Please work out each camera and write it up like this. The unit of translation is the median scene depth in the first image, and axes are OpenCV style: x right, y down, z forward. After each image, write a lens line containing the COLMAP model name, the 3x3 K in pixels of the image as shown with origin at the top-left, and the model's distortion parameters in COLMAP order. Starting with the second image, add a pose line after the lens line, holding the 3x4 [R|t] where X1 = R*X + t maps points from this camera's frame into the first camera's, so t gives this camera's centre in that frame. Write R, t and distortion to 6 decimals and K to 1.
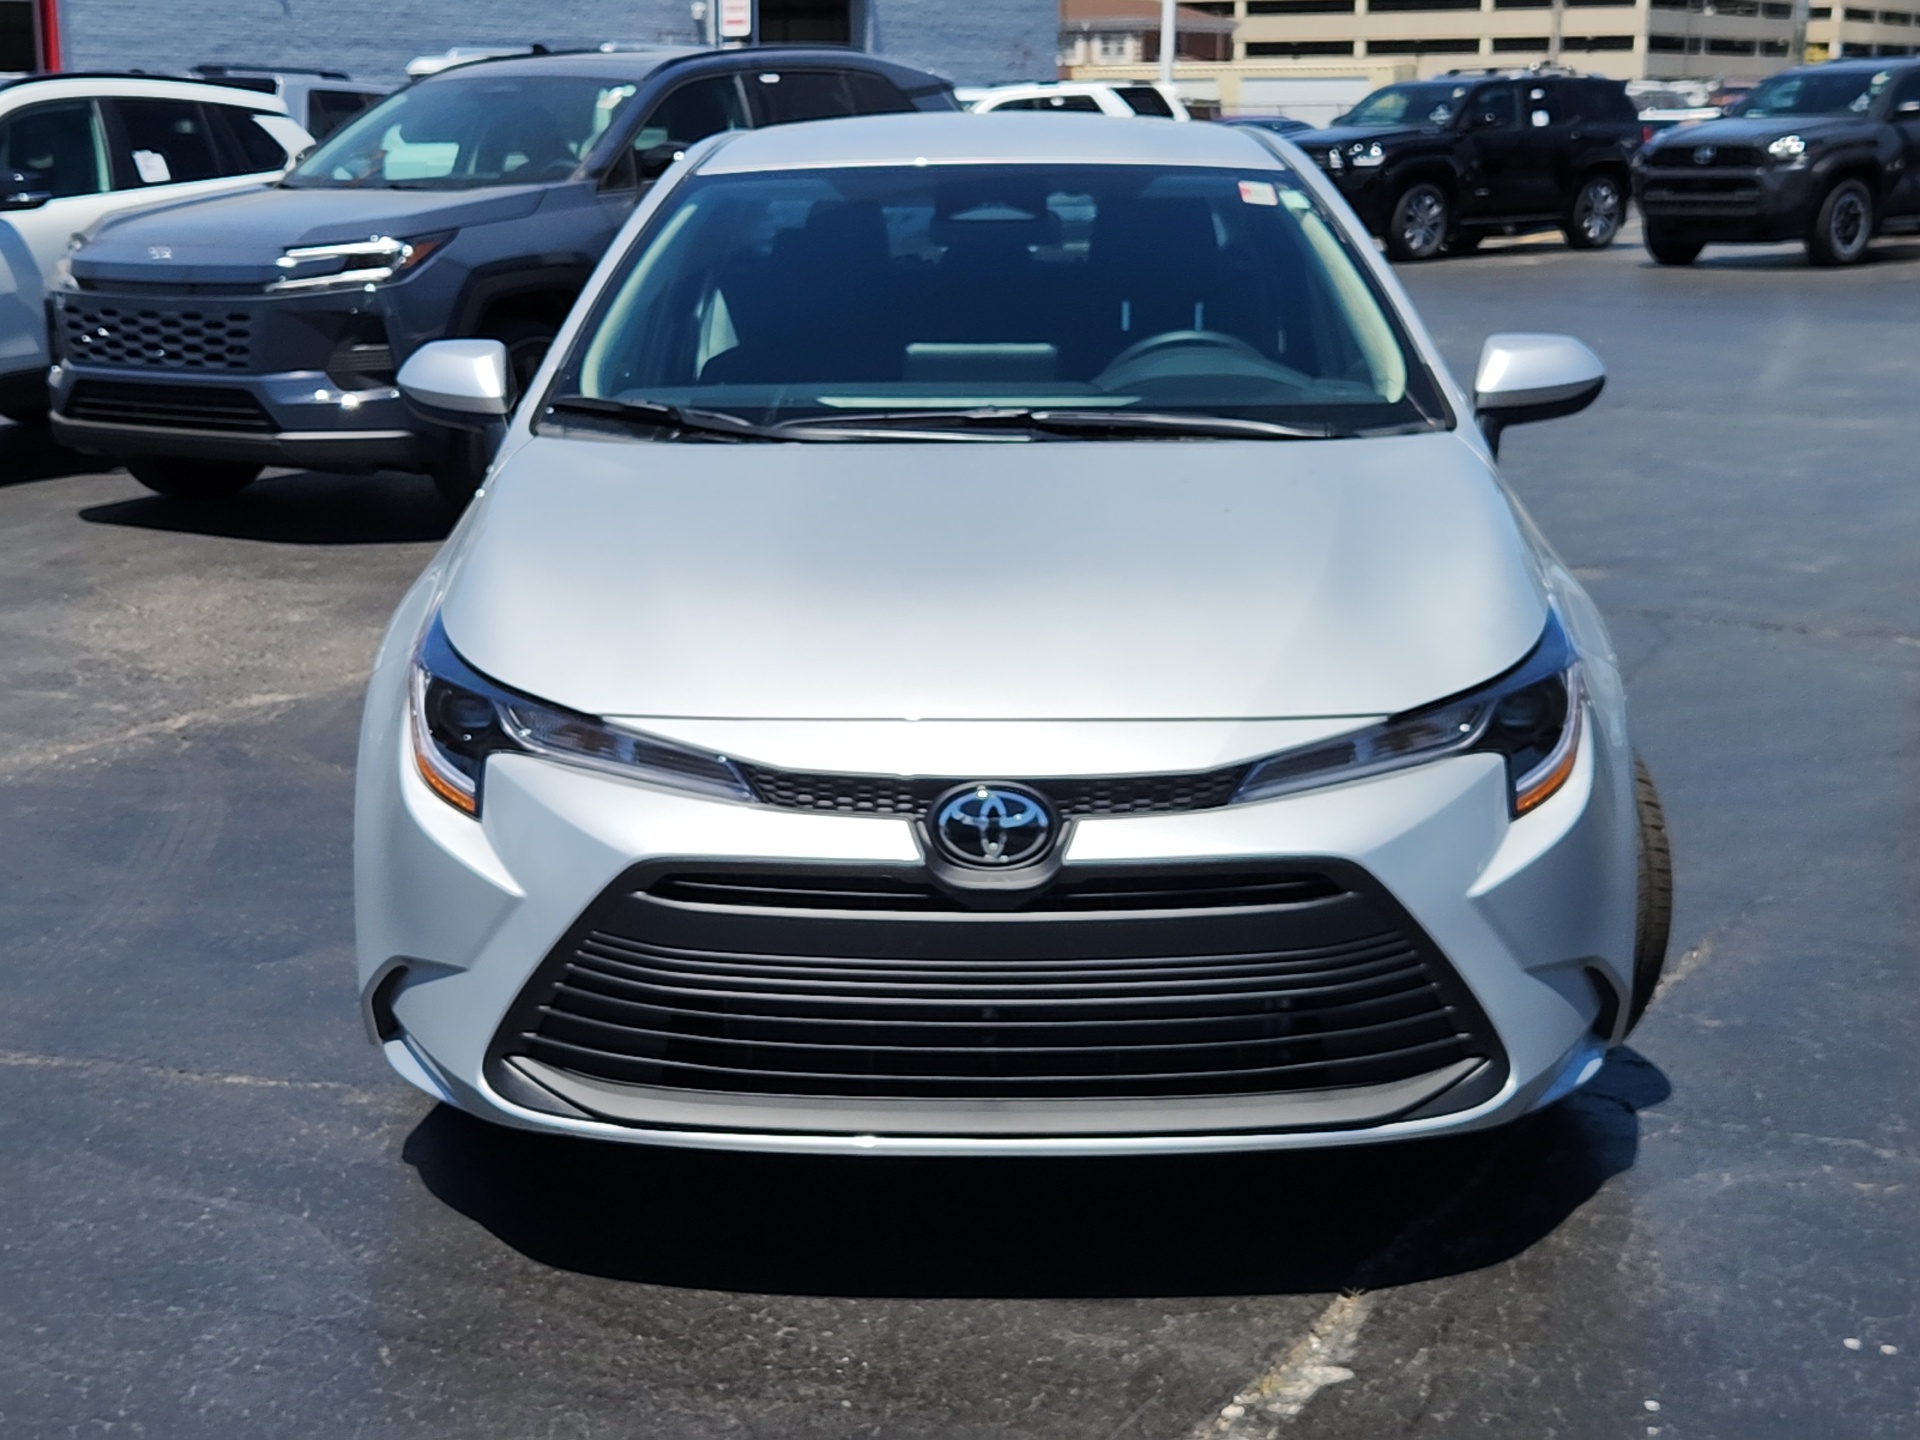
lens RADIAL K [[2879.5, 0, 960.0], [0, 2879.5, 720.0], [0, 0, 1]] dist [0.111968, -0.138654]
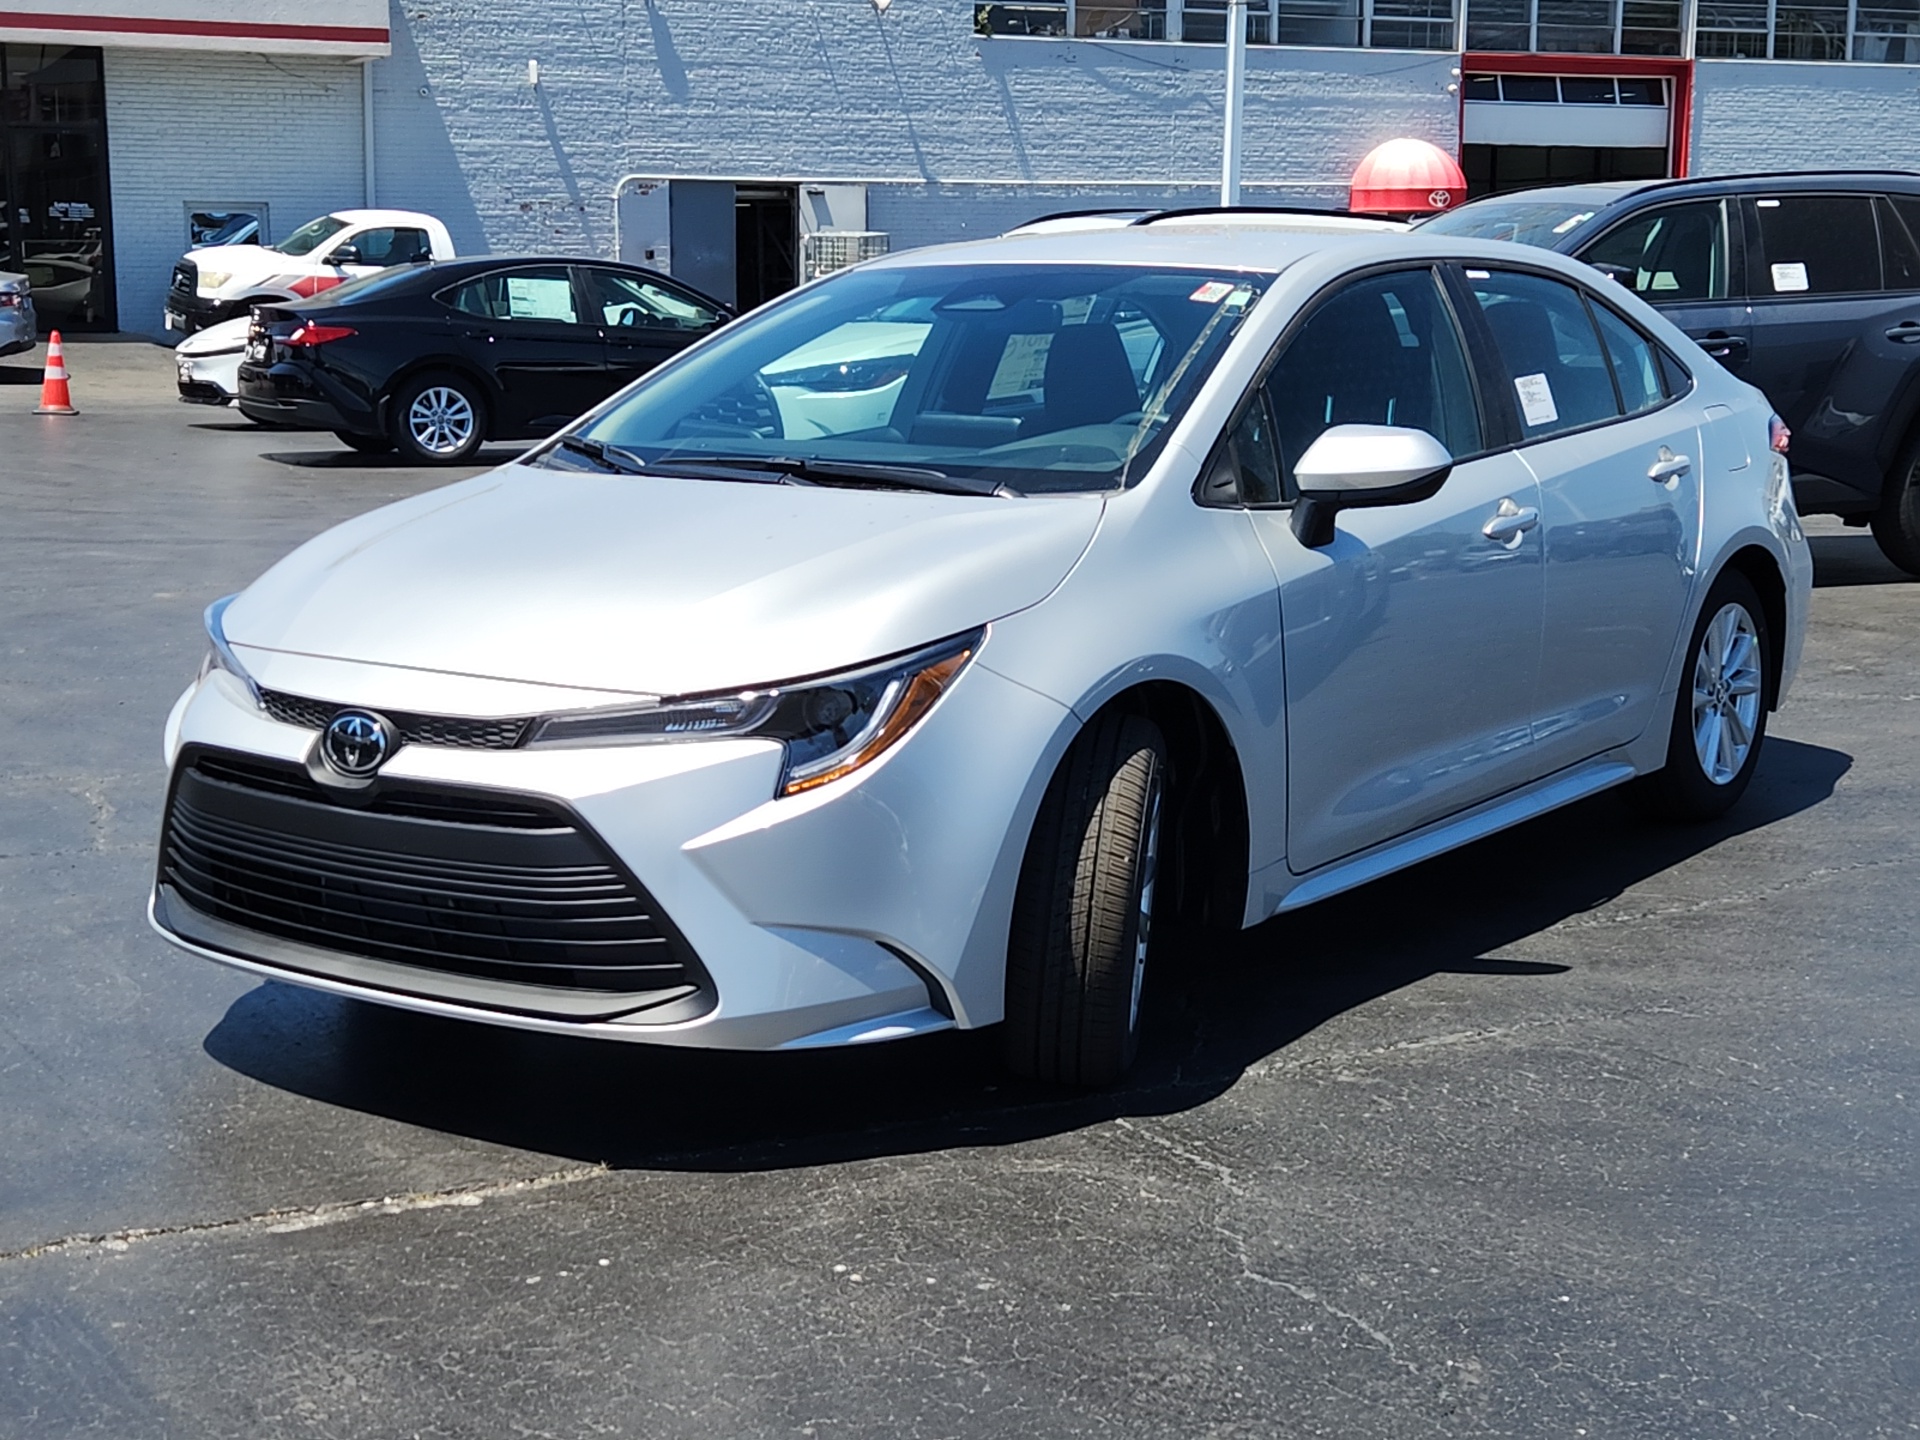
lens RADIAL K [[2879.5, 0, 960.0], [0, 2879.5, 720.0], [0, 0, 1]] dist [0.111968, -0.138654]
pose [[0.817948, 0.101063, -0.566345, 0.932696], [-0.127539, 0.991807, -0.007213, 0.001487], [0.560977, 0.078132, 0.824136, 0.067114]]
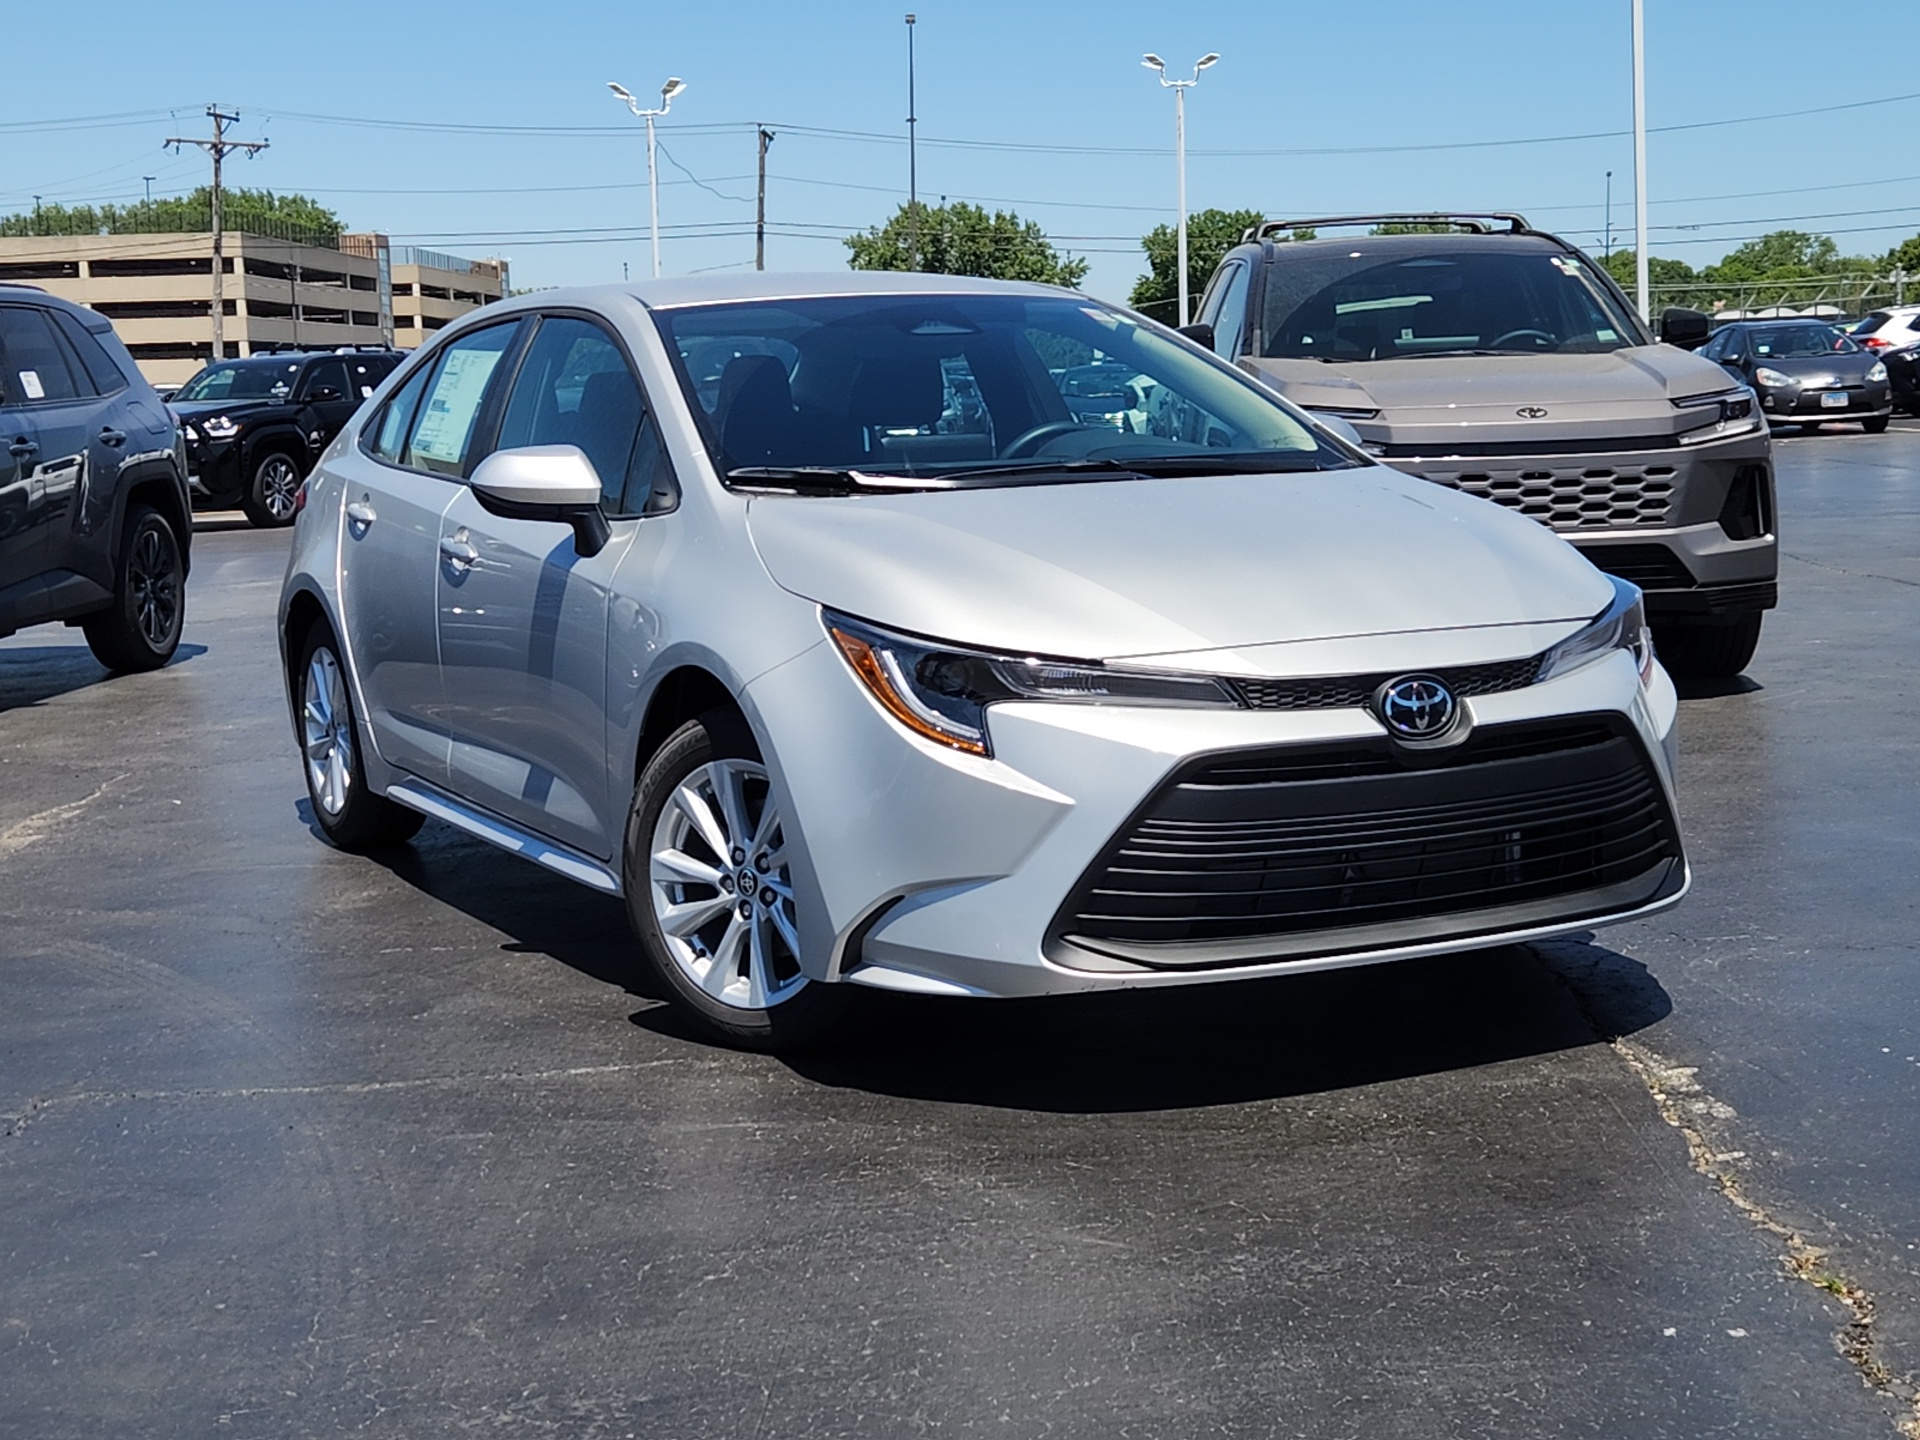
lens RADIAL K [[2879.5, 0, 960.0], [0, 2879.5, 720.0], [0, 0, 1]] dist [0.111968, -0.138654]
pose [[0.874902, -0.075946, 0.478308, -0.783817], [0.126623, 0.989145, -0.074557, 0.111461], [-0.467454, 0.125795, 0.875022, -0.076527]]
